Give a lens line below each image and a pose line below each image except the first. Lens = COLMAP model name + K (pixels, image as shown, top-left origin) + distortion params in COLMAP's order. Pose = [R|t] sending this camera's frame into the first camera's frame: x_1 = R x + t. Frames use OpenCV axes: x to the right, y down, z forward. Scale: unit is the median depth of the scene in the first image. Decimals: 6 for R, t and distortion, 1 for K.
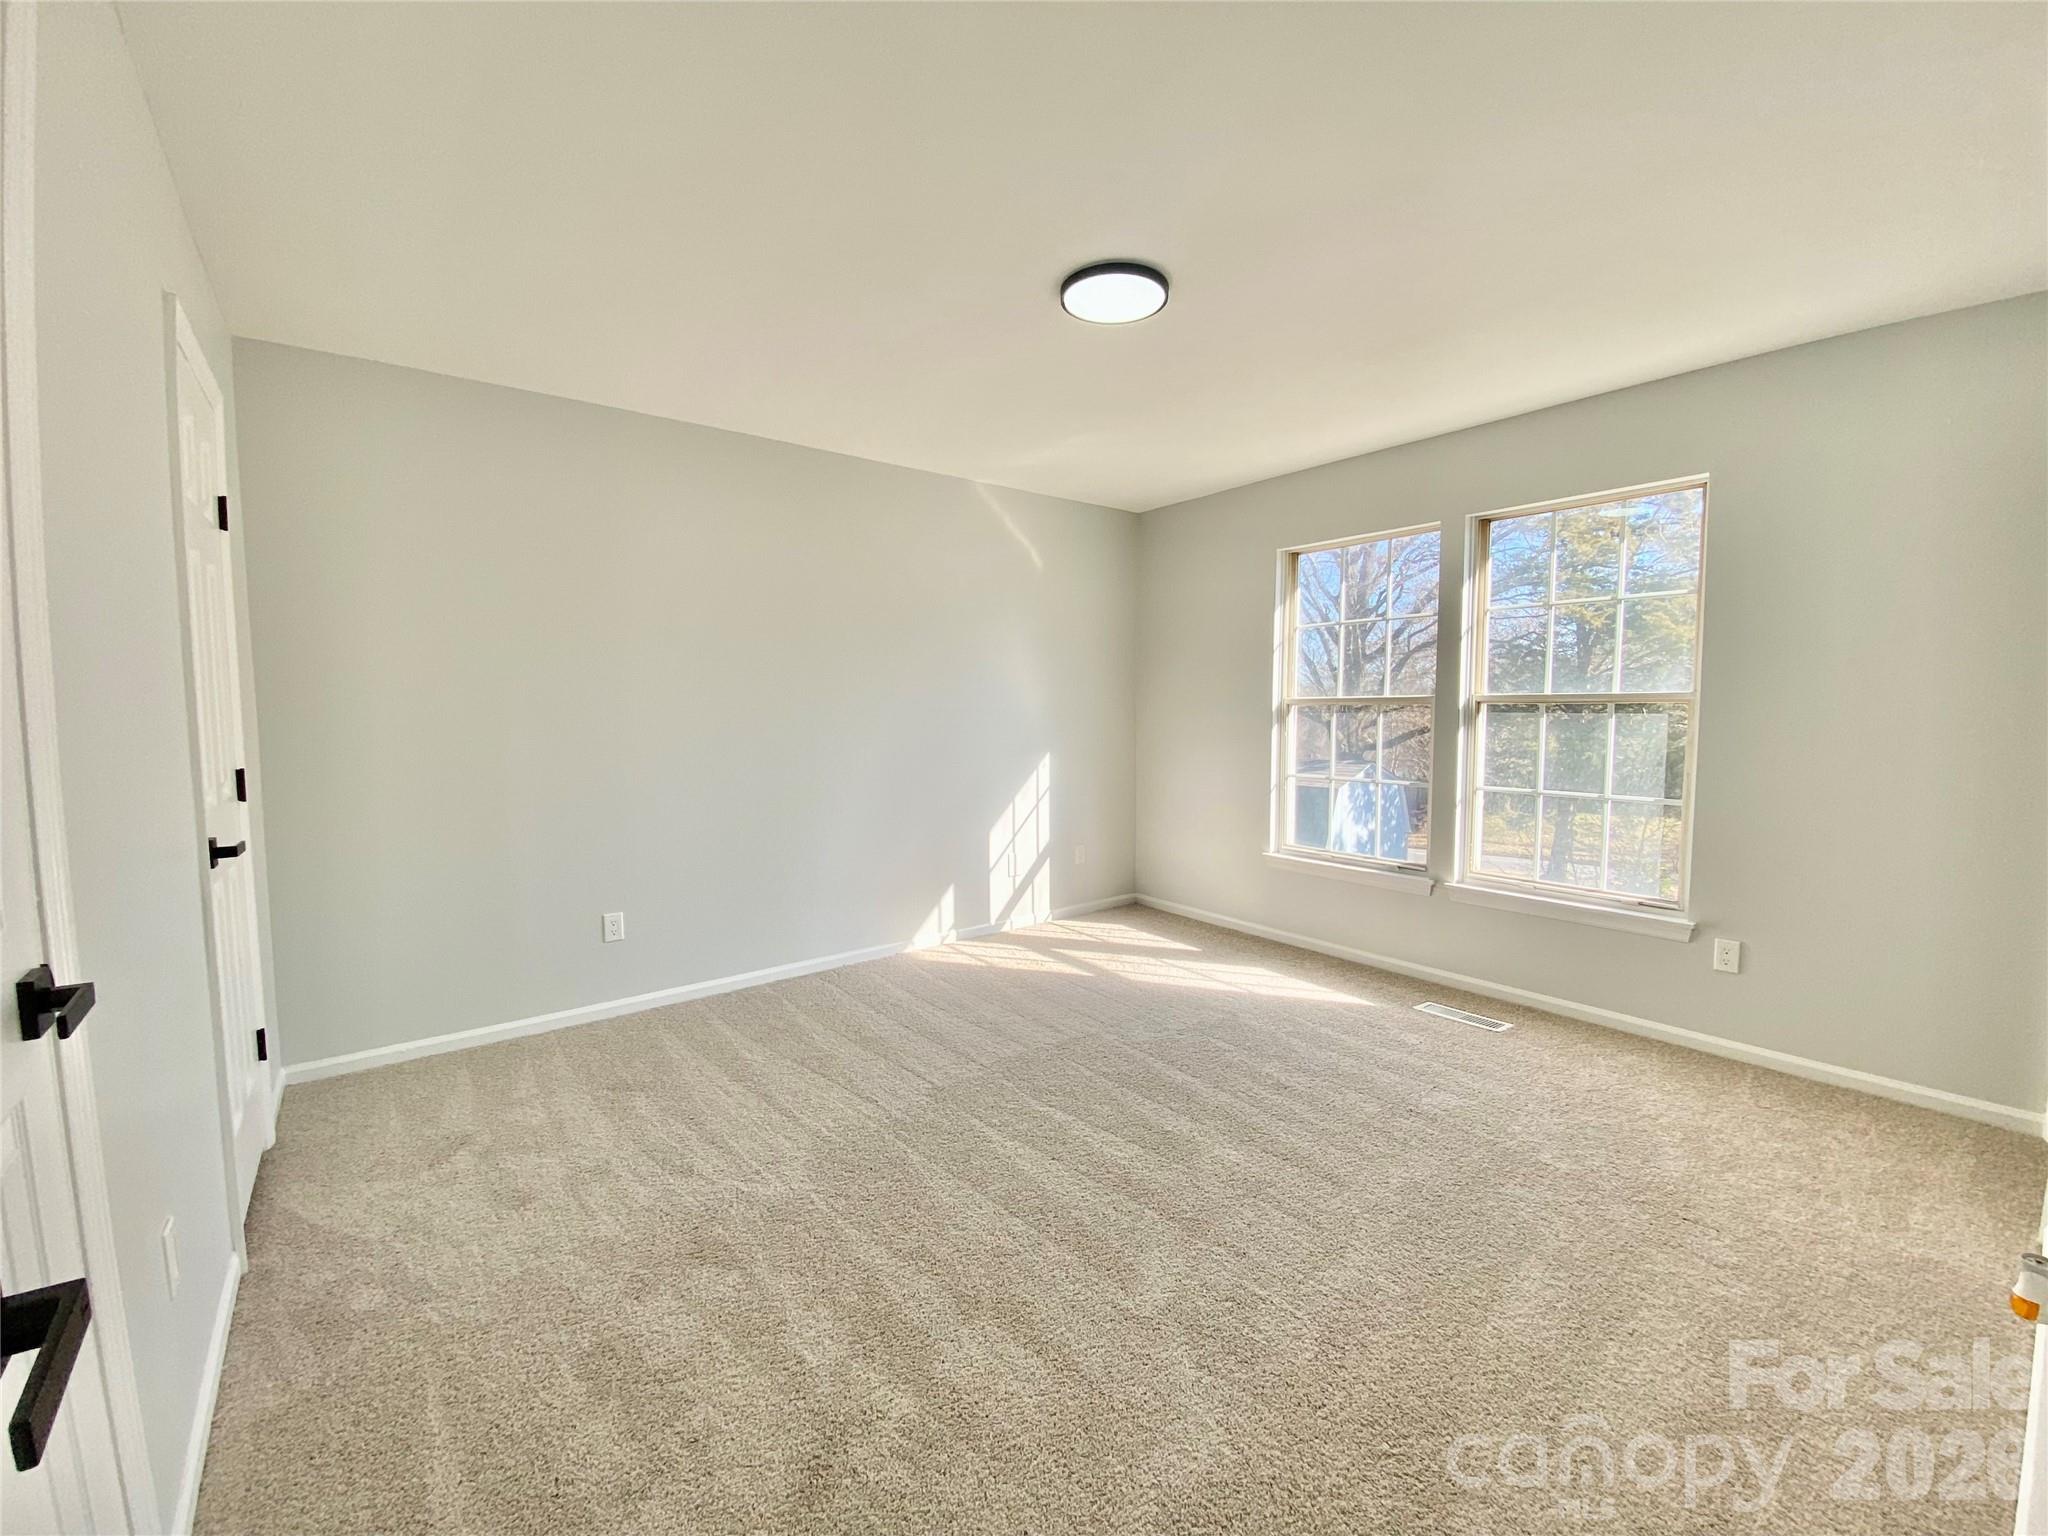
lens RADIAL K [[824.4, 0, 1018.1], [0, 824.4, 762.7], [0, 0, 1]] dist [-0.003866, -0.003258]
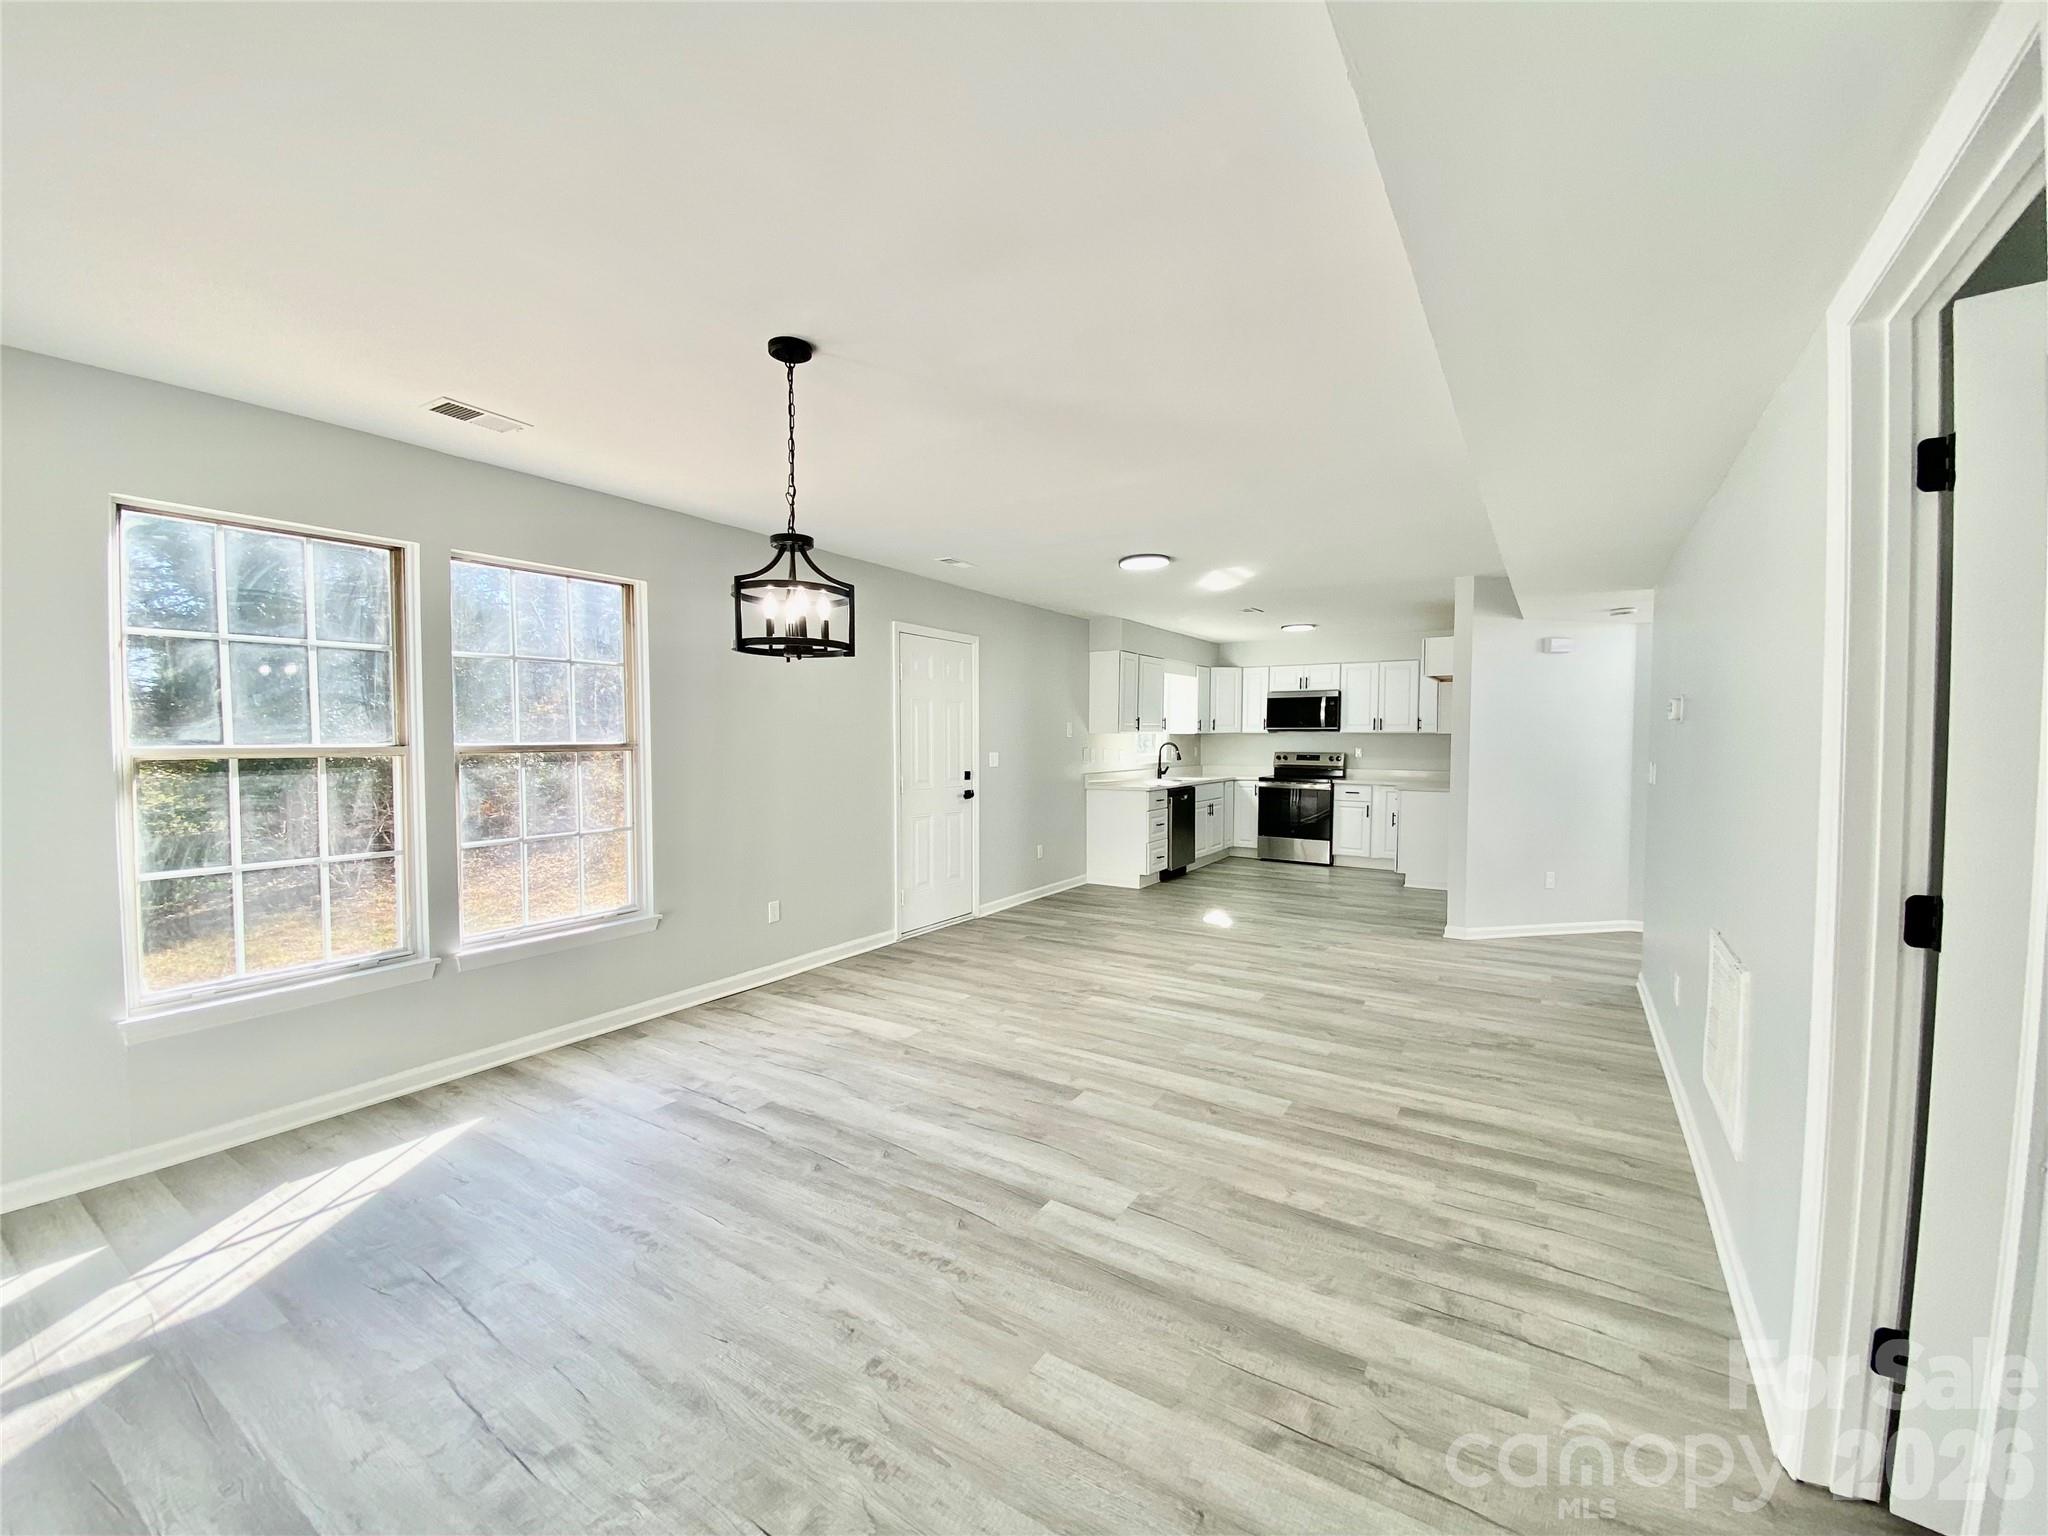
lens RADIAL K [[824.4, 0, 1022.8], [0, 824.4, 763.6], [0, 0, 1]] dist [-0.003866, -0.003258]
pose [[-0.294532, -0.020524, 0.955421, -0.489530], [0.091340, 0.994588, 0.049523, -0.051145], [-0.951266, 0.101855, -0.291063, 0.649484]]
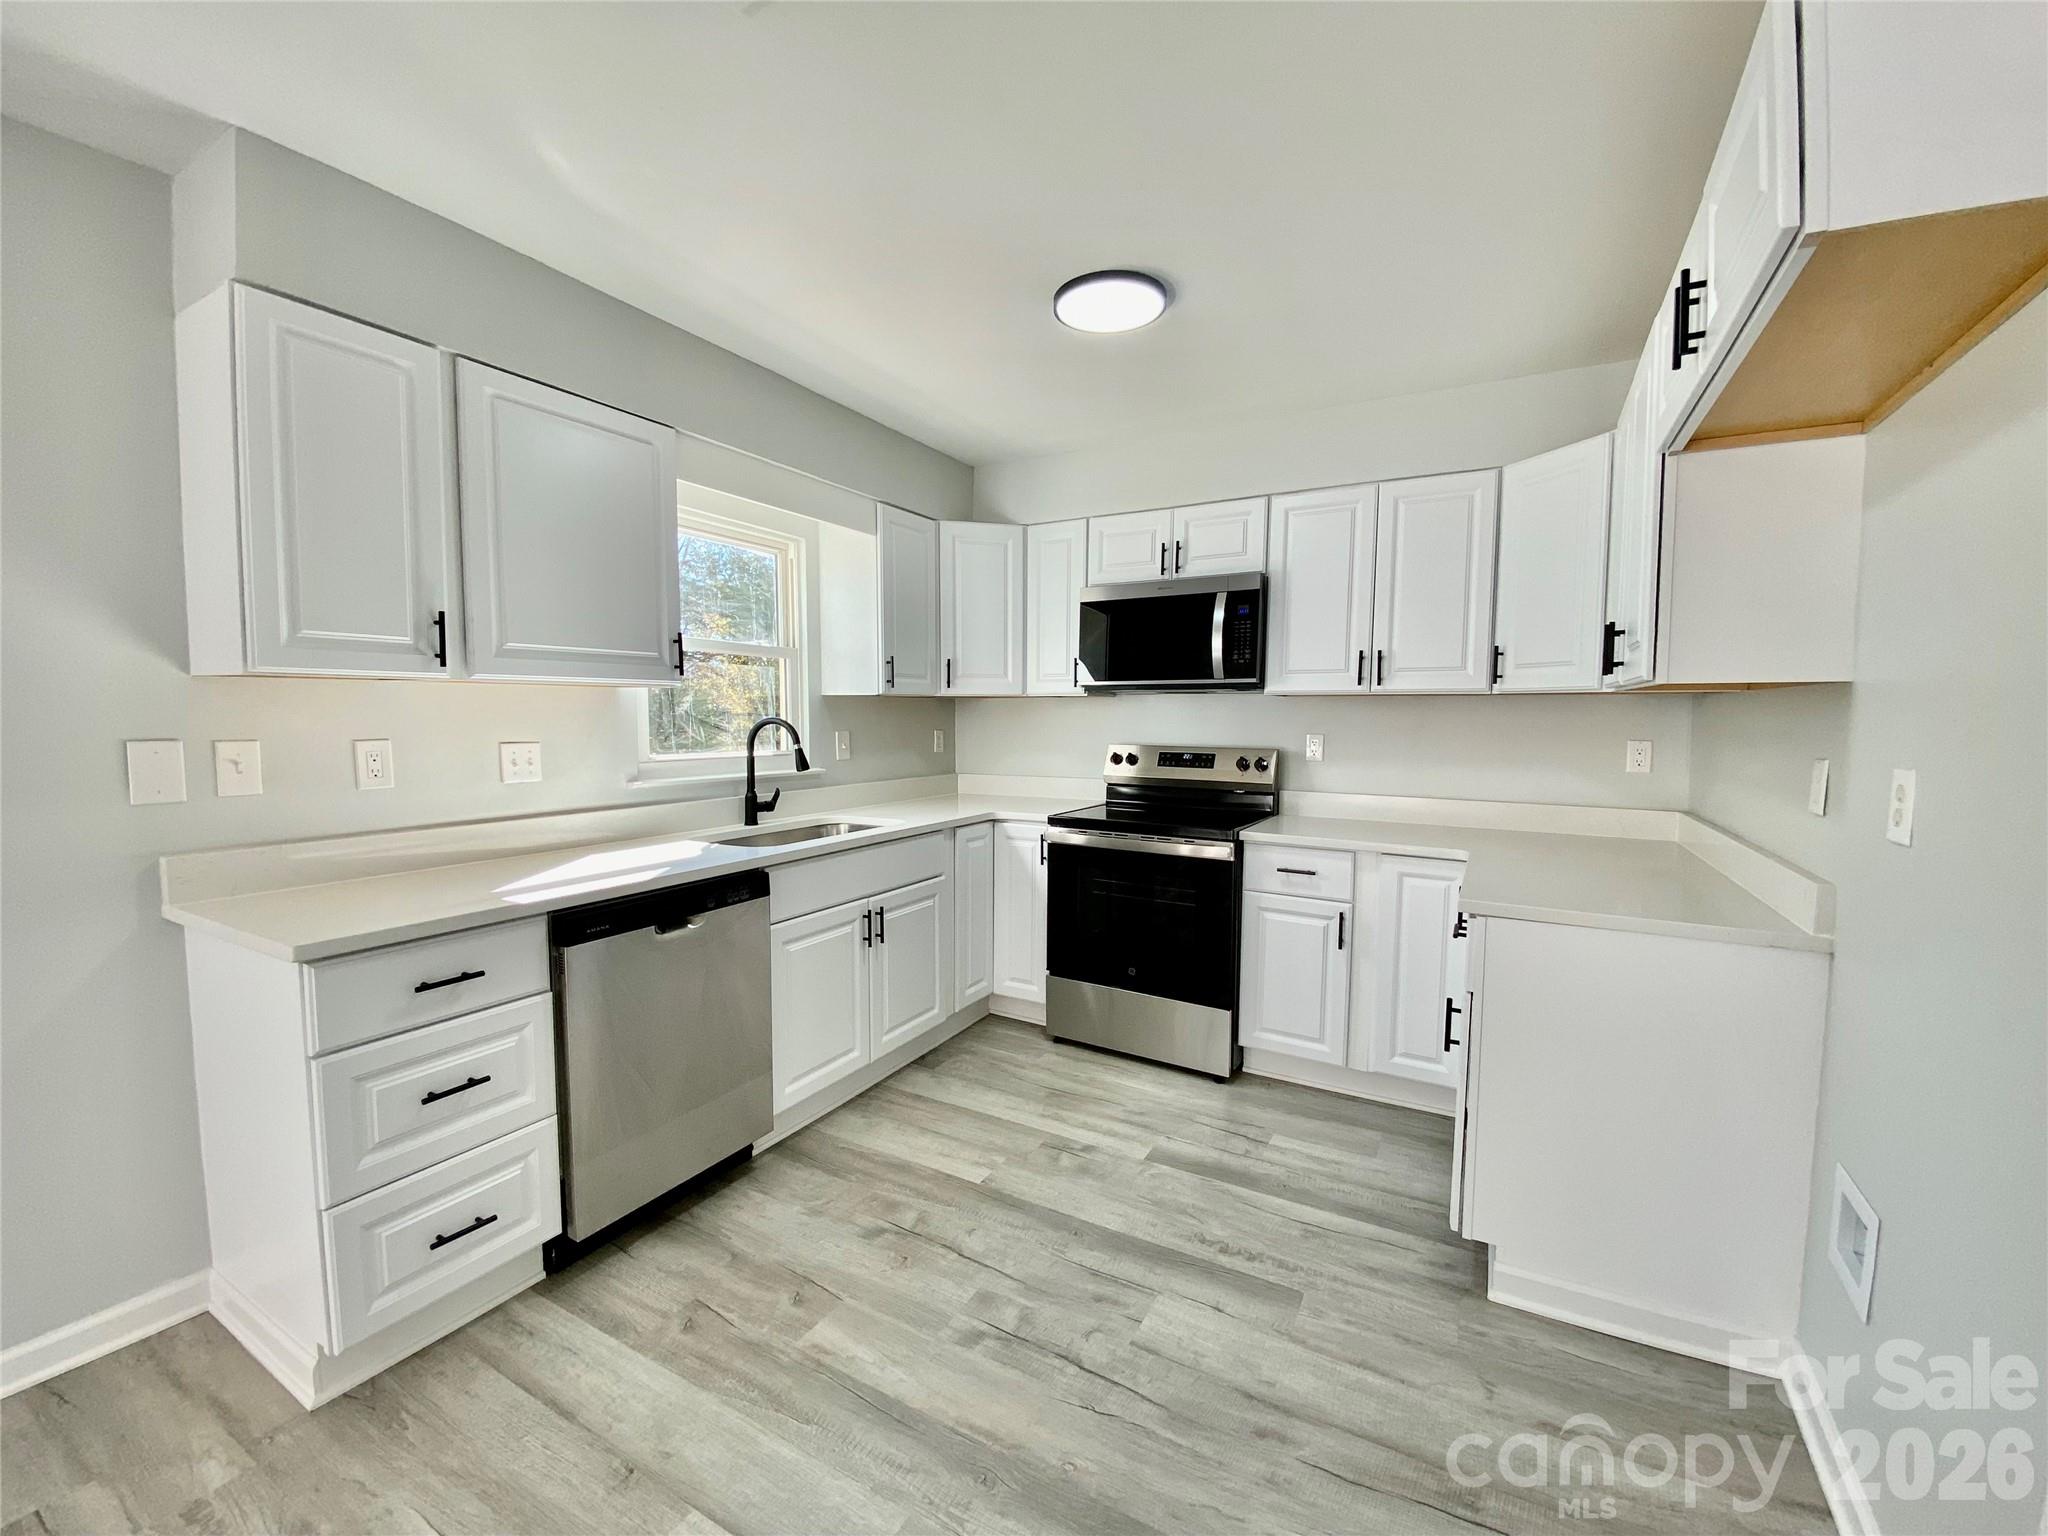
lens RADIAL K [[824.4, 0, 1038.1], [0, 824.4, 767.0], [0, 0, 1]] dist [-0.003866, -0.003258]
pose [[-0.365836, -0.051273, 0.929266, 0.806695], [0.085078, 0.992458, 0.088253, 0.041169], [-0.926782, 0.111346, -0.358715, -0.392689]]
